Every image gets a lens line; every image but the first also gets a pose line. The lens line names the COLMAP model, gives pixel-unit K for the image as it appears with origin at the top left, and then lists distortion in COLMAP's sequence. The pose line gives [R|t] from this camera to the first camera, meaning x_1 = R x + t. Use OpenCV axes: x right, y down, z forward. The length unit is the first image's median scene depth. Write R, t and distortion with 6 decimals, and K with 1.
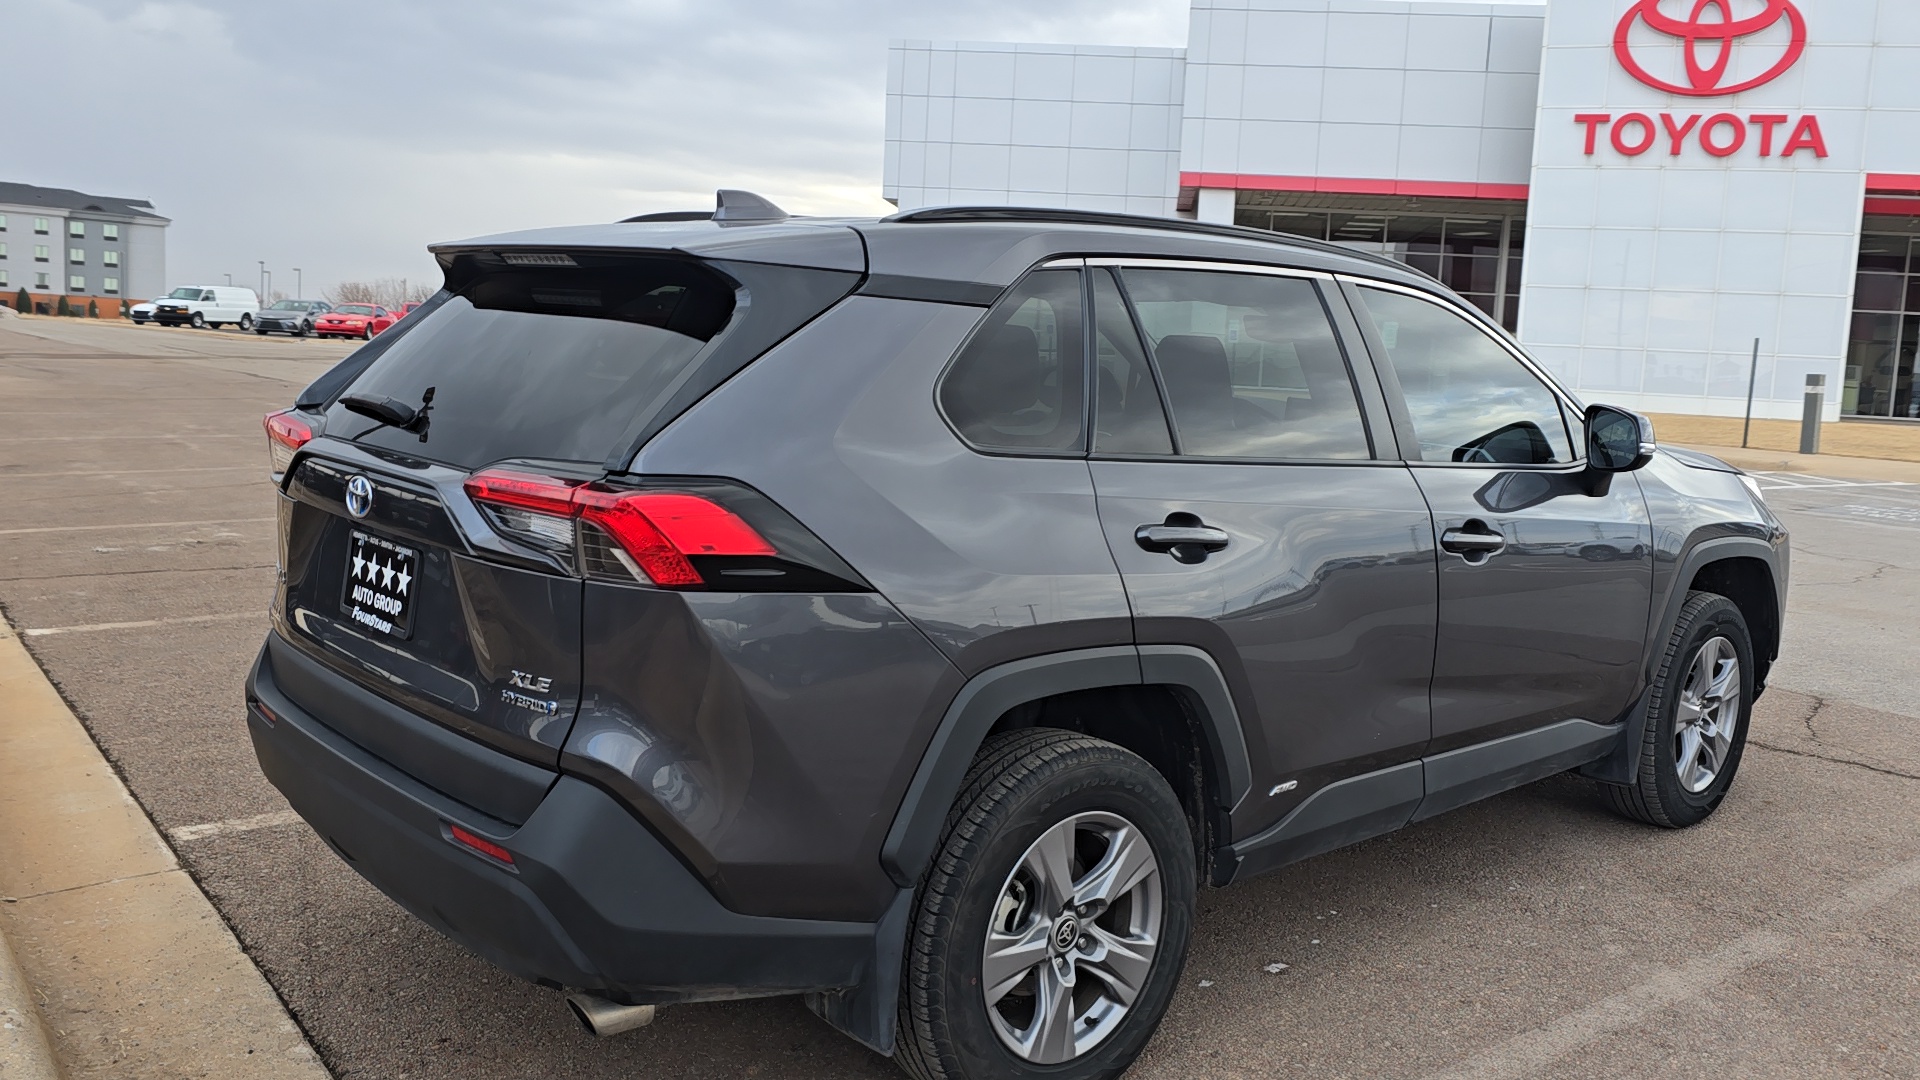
lens RADIAL K [[1588.1, 0, 960.0], [0, 1588.1, 540.0], [0, 0, 1]] dist [-0.004704, 0.006803]
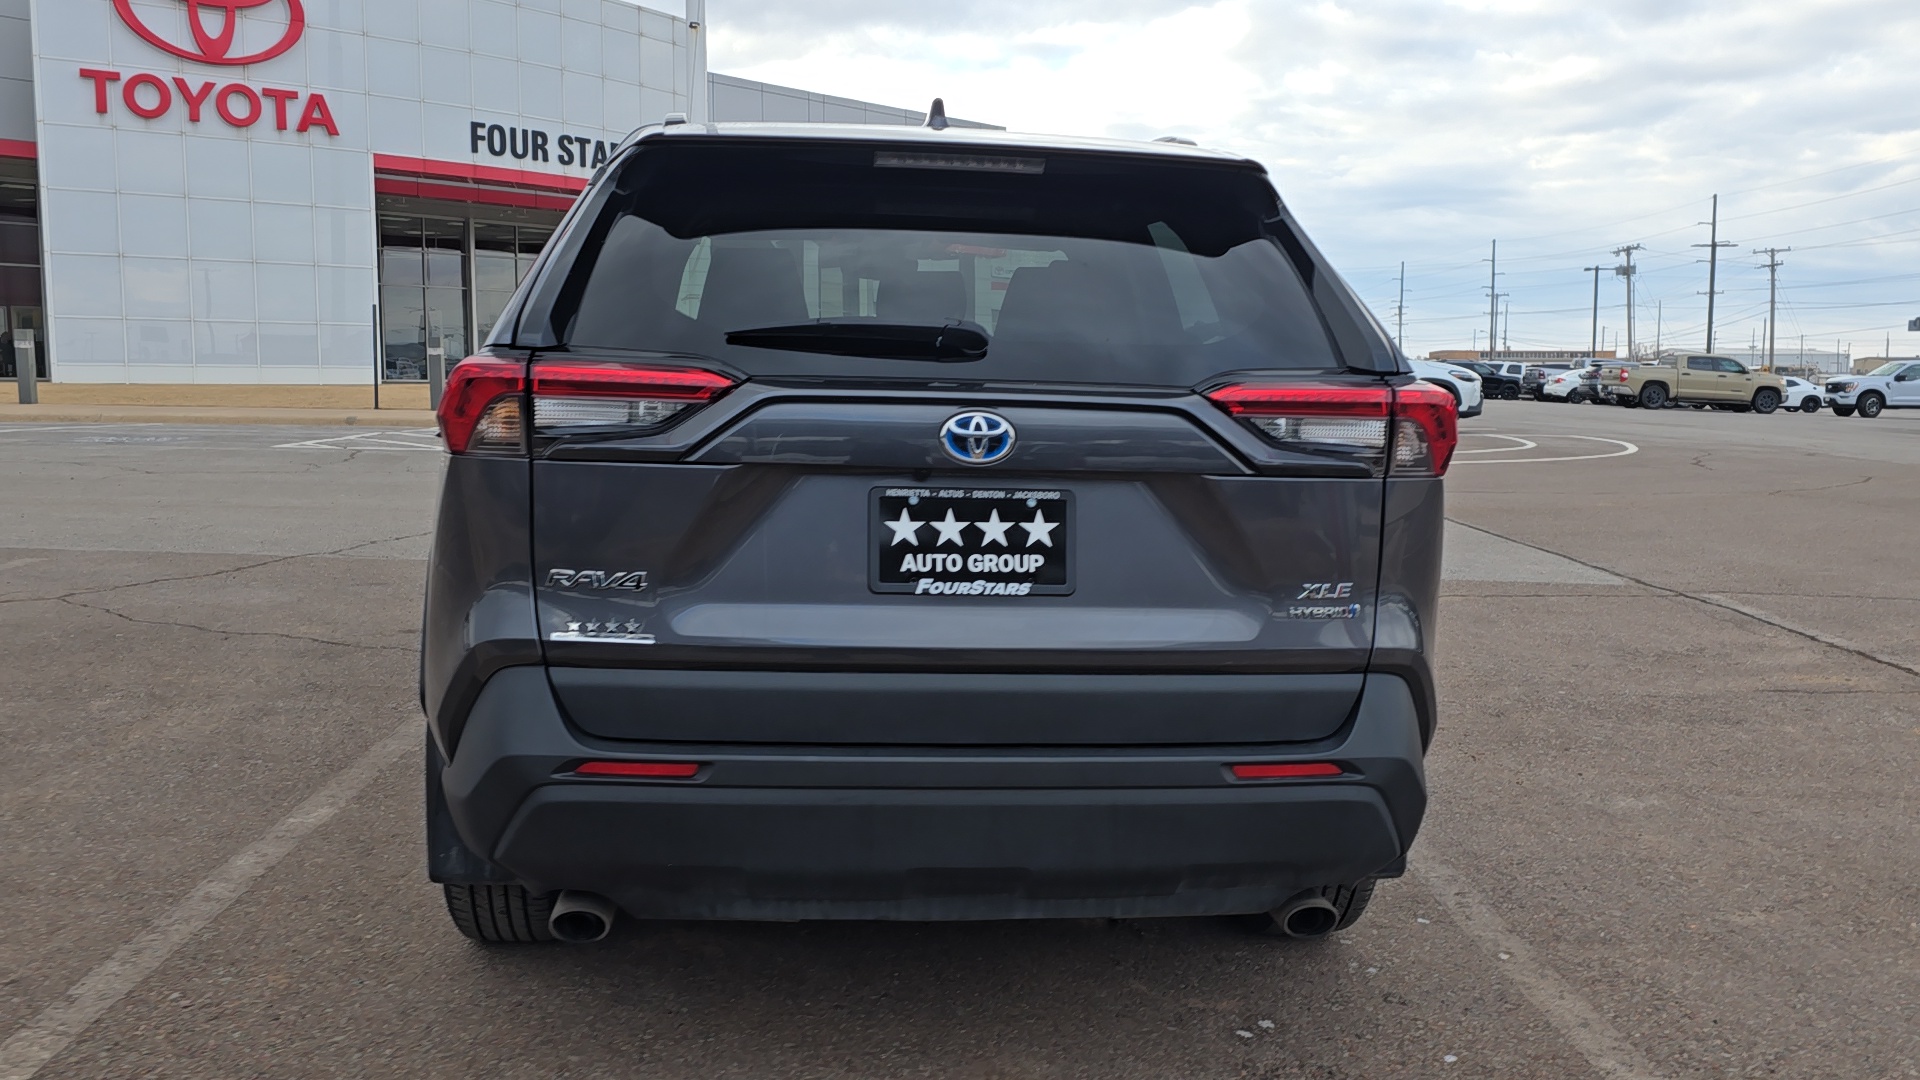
lens RADIAL K [[1588.1, 0, 960.0], [0, 1588.1, 540.0], [0, 0, 1]] dist [-0.004704, 0.006803]
pose [[0.586415, -0.127331, 0.799940, -0.092762], [0.114795, 0.990664, 0.073536, -0.003233], [-0.801835, 0.048707, 0.595557, 0.045646]]
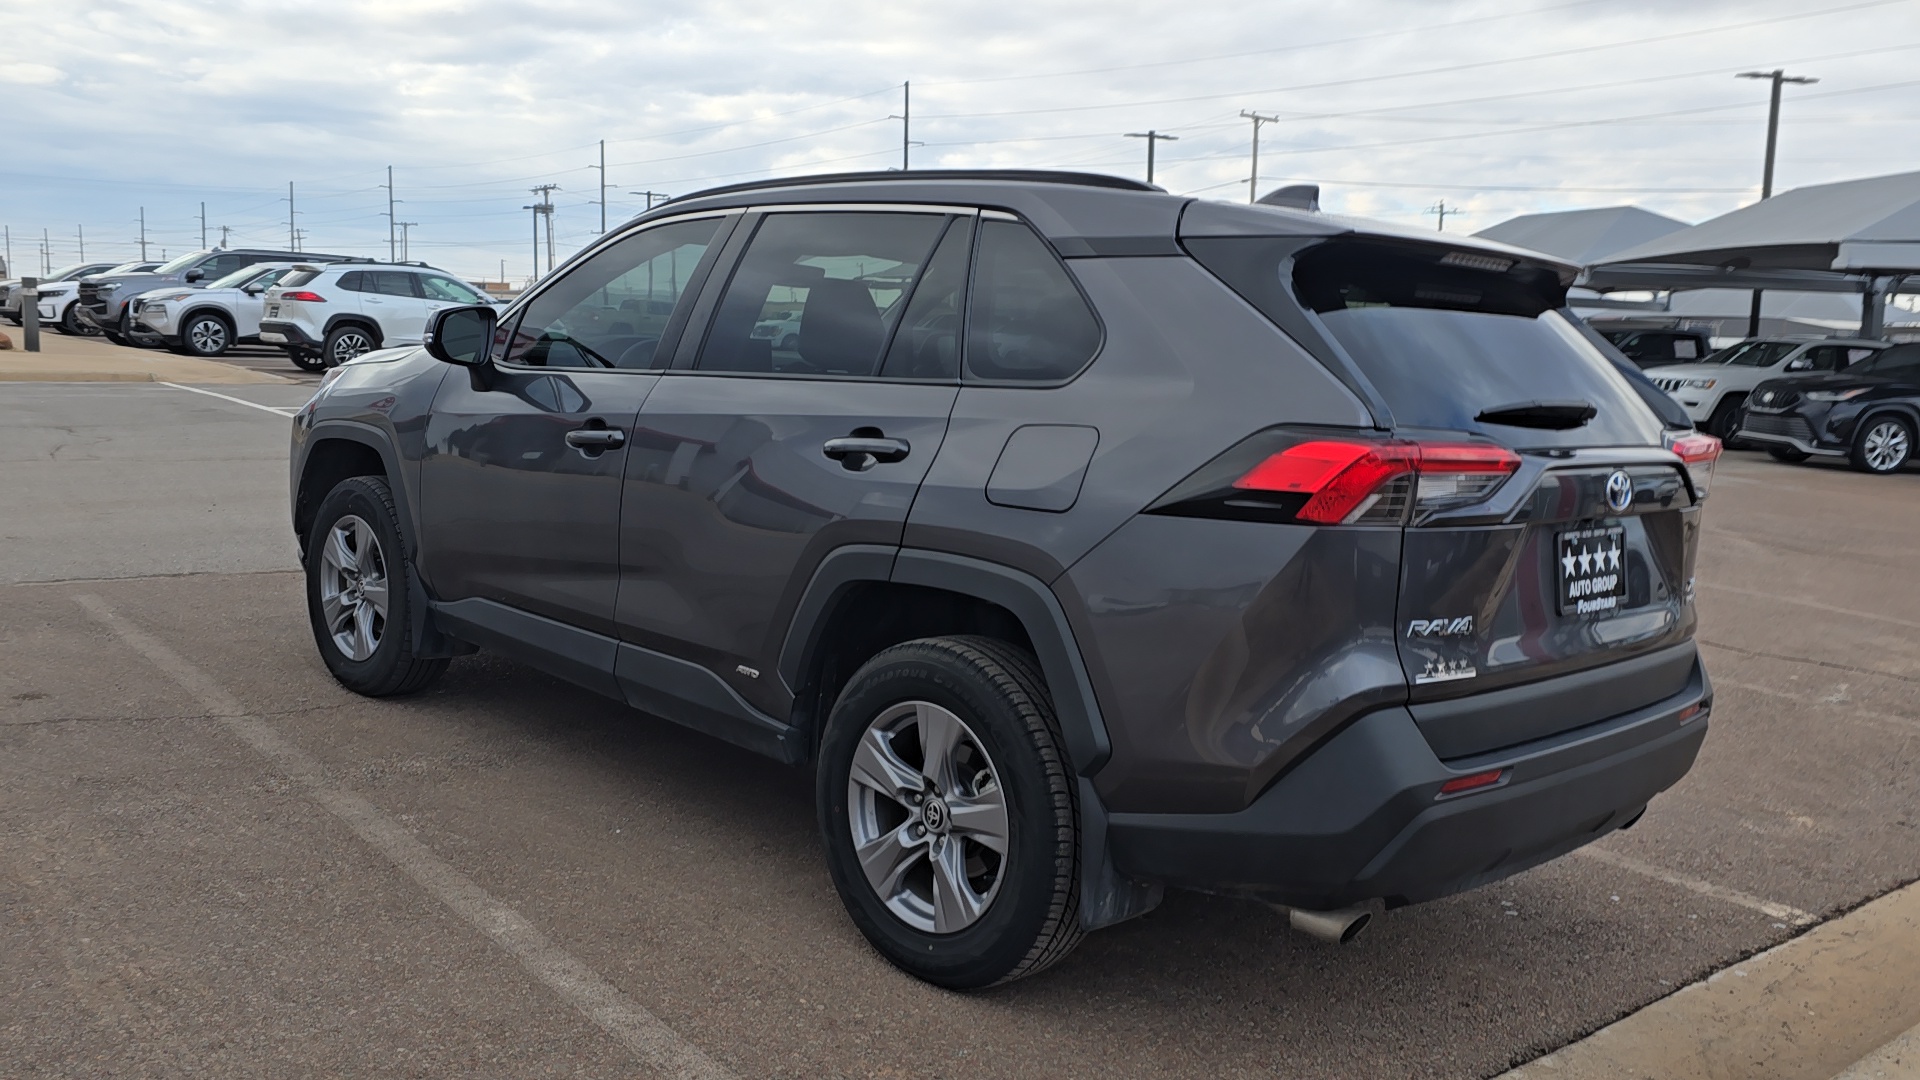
lens RADIAL K [[1588.1, 0, 960.0], [0, 1588.1, 540.0], [0, 0, 1]] dist [-0.004704, 0.006803]
pose [[-0.038132, -0.182724, 0.982425, -0.126672], [0.082740, 0.979186, 0.185333, -0.020638], [-0.995841, 0.088353, -0.022220, 0.130262]]
